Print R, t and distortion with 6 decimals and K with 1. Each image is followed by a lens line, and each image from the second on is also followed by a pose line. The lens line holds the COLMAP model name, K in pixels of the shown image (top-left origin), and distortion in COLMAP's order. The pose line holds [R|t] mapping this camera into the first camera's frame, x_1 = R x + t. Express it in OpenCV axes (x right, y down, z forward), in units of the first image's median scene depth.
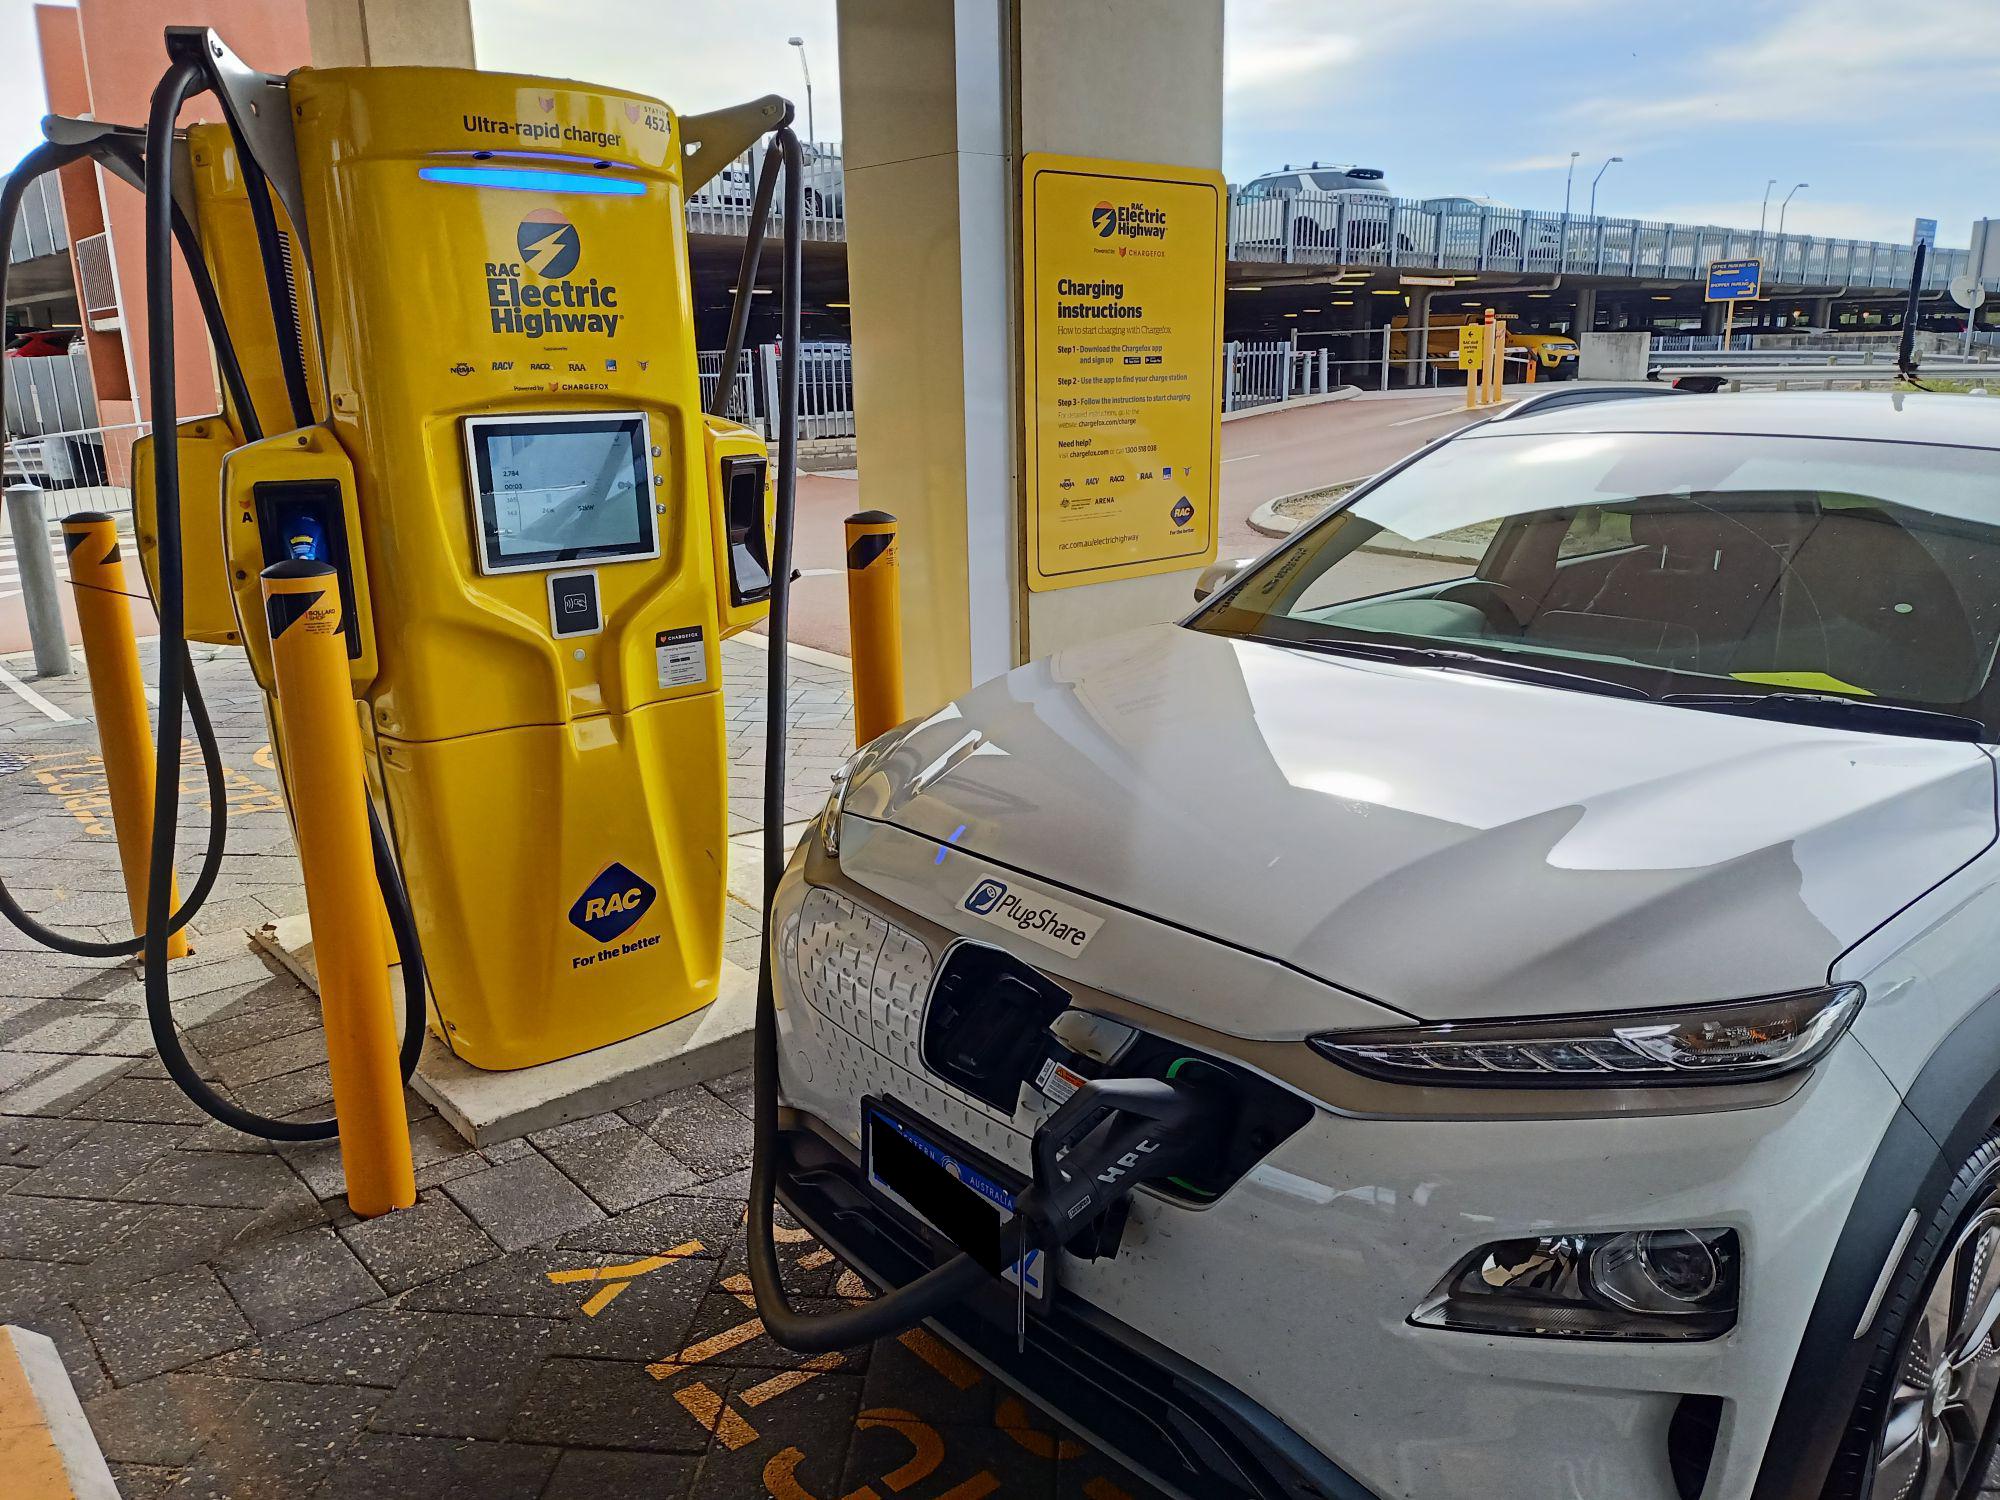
lens RADIAL K [[1471.0, 0, 1000.0], [0, 1471.0, 750.0], [0, 0, 1]] dist [0.090269, -0.171139]
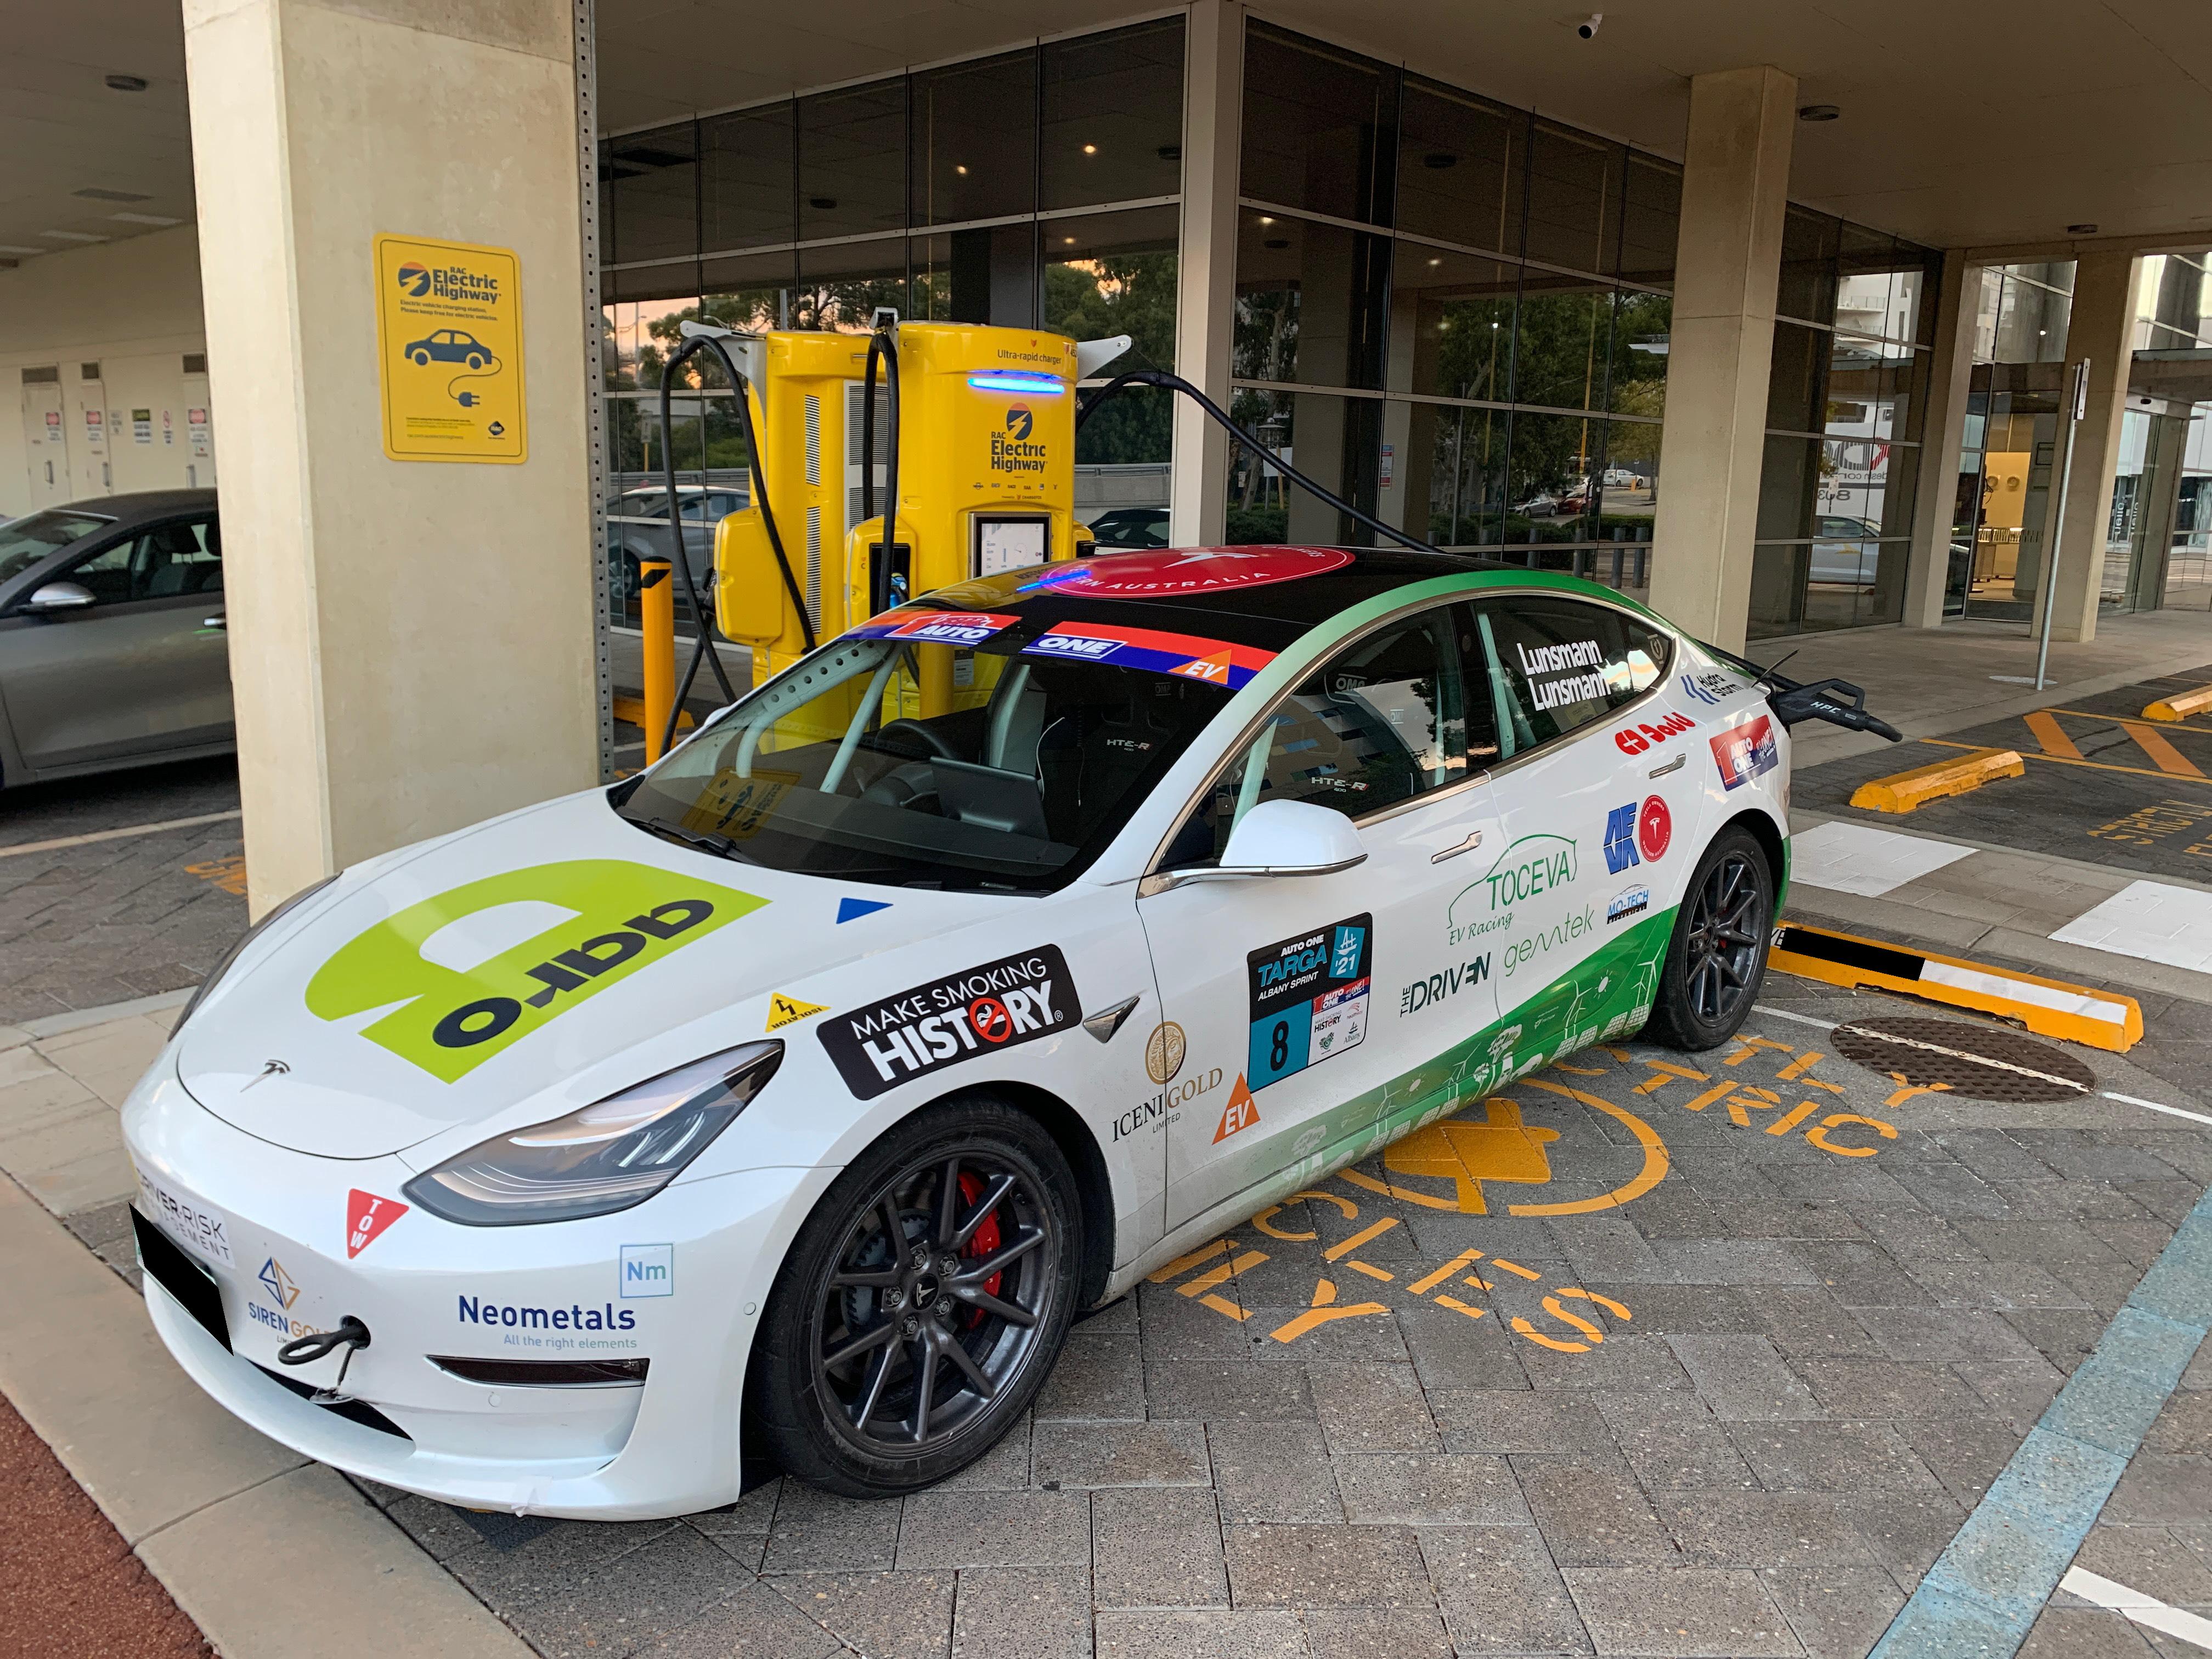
lens RADIAL K [[1689.9, 0, 1104.5], [0, 1689.9, 804.3], [0, 0, 1]] dist [0.008176, -0.003325]
pose [[0.994466, 0.030719, 0.100464, -0.355238], [-0.023591, 0.997169, -0.071392, 0.245247], [-0.102372, 0.068627, 0.992376, -0.932396]]
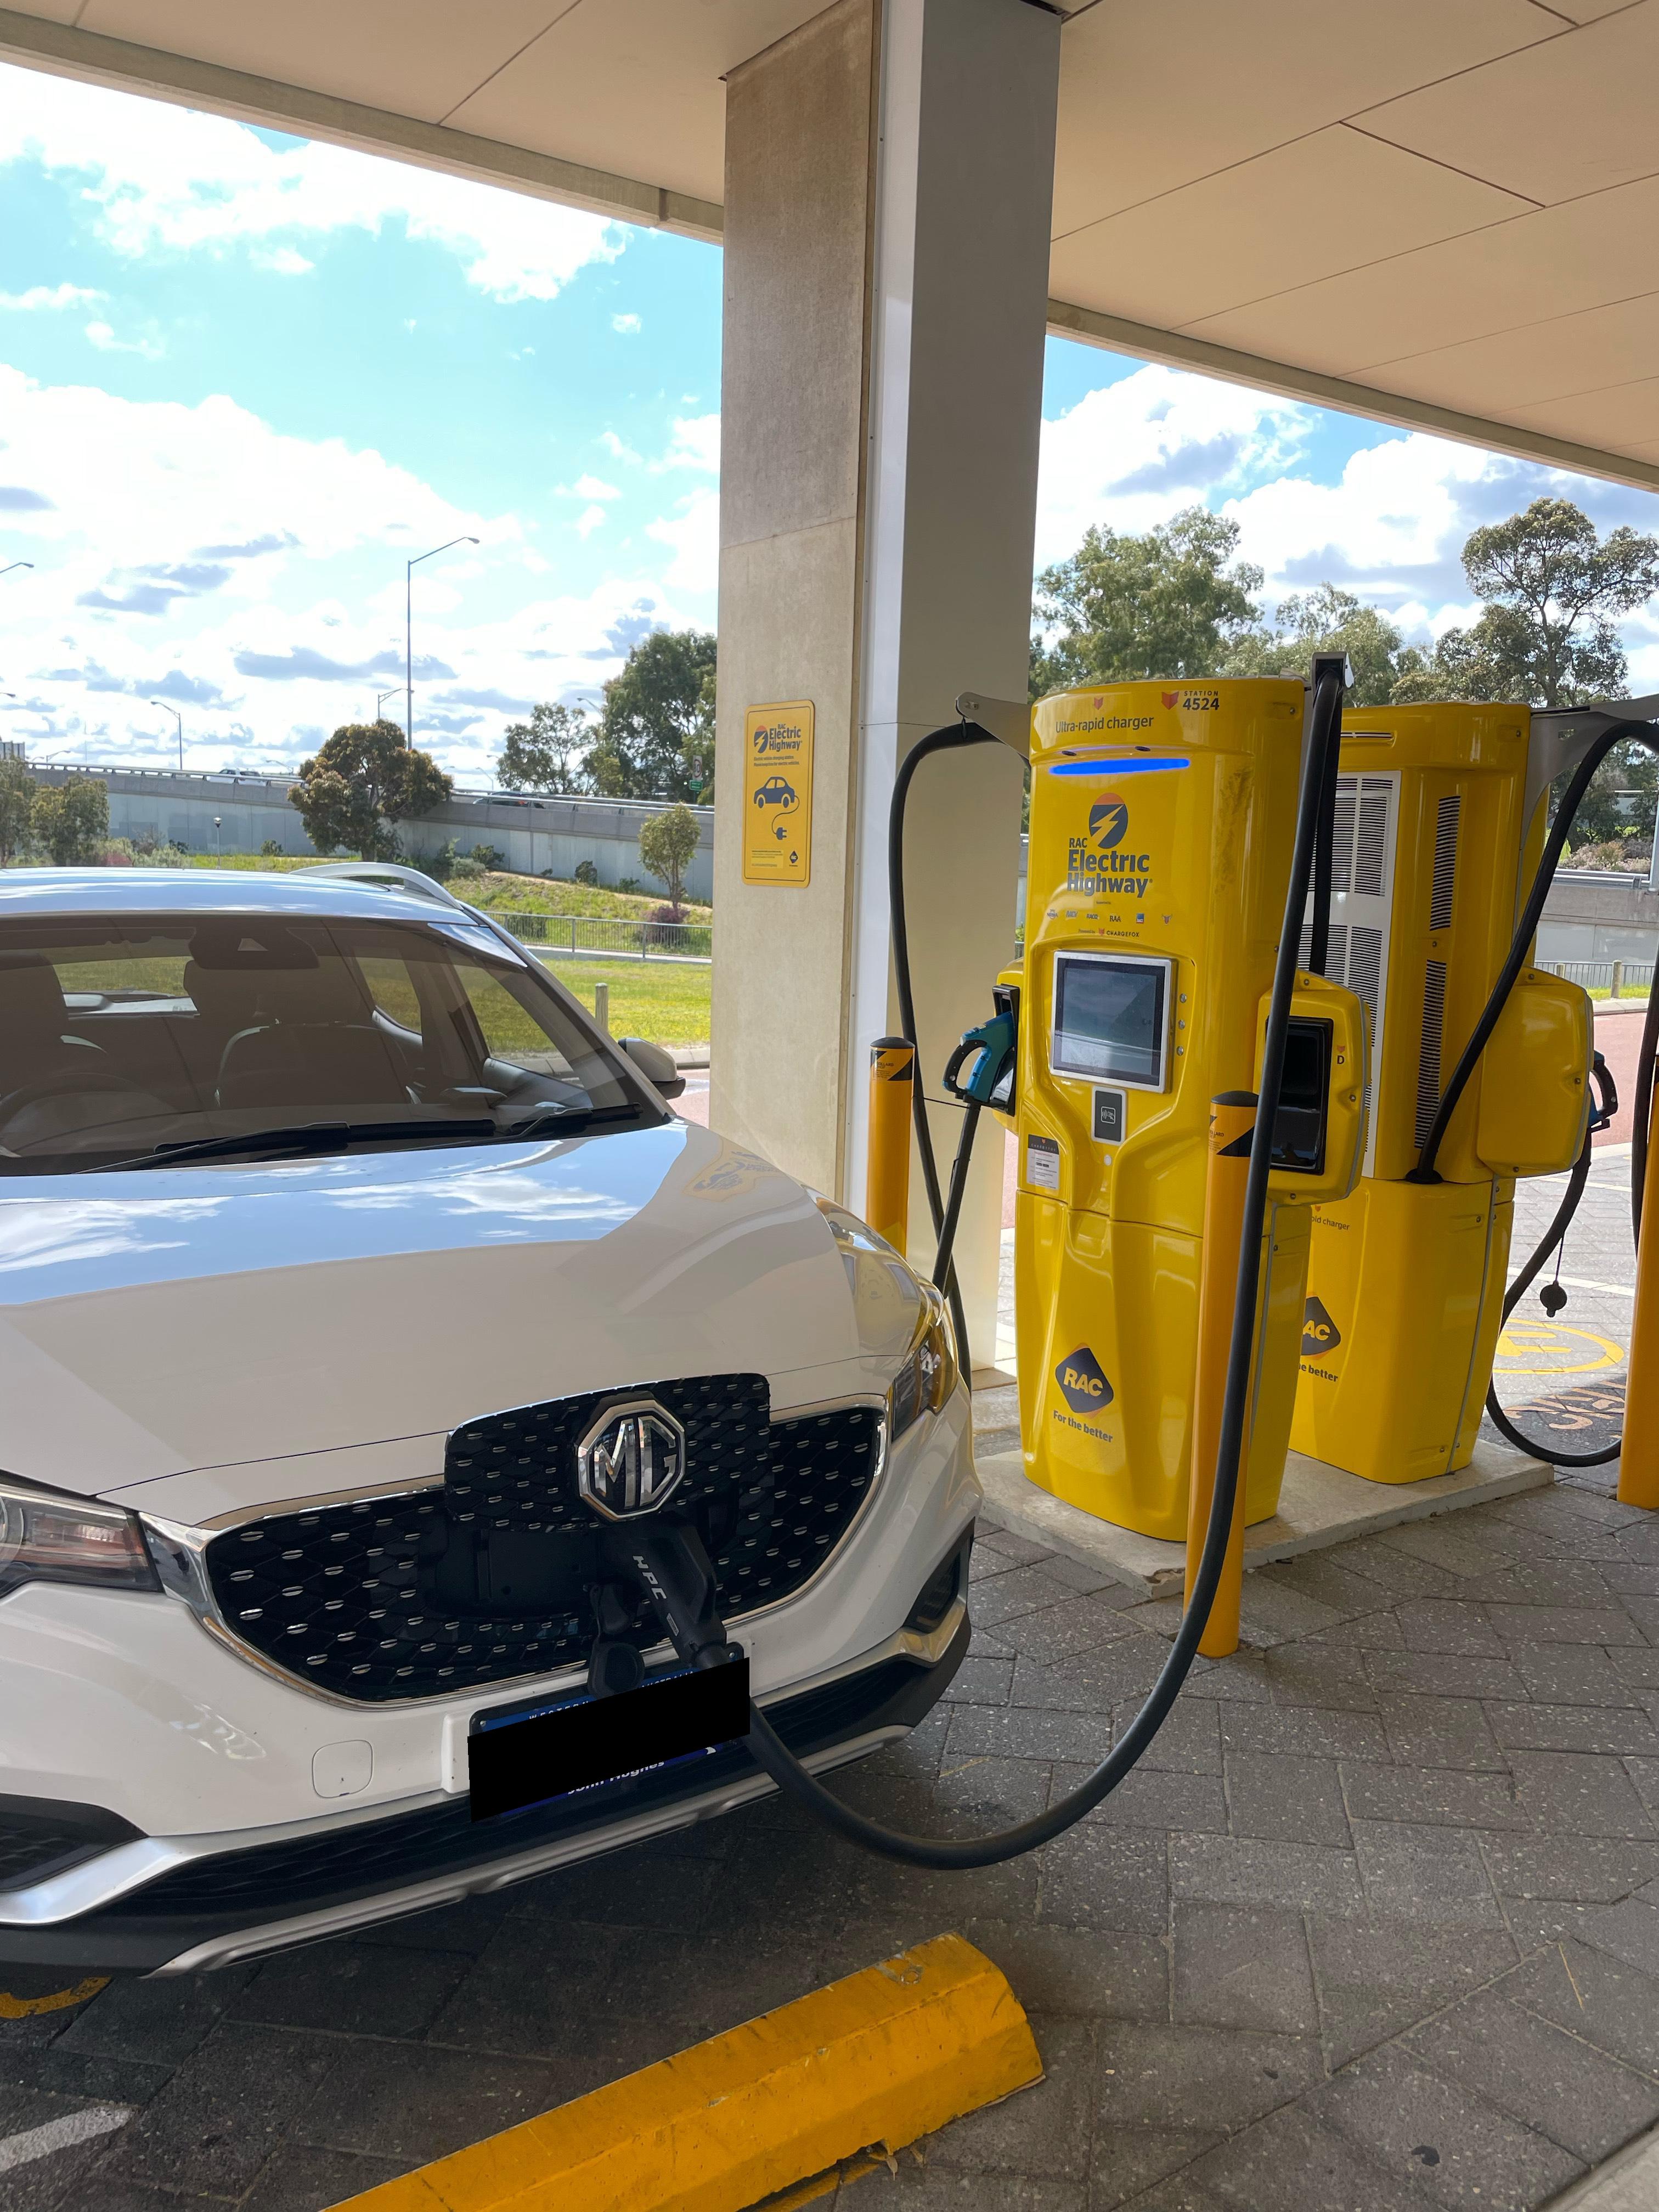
lens RADIAL K [[1673.9, 0, 858.7], [0, 1673.9, 1094.5], [0, 0, 1]] dist [0.056250, -0.004273]
pose [[-0.108233, 0.155207, -0.981935, 0.990103], [-0.276601, 0.944033, 0.179704, -0.288925], [0.954870, 0.291054, -0.059245, 0.860289]]
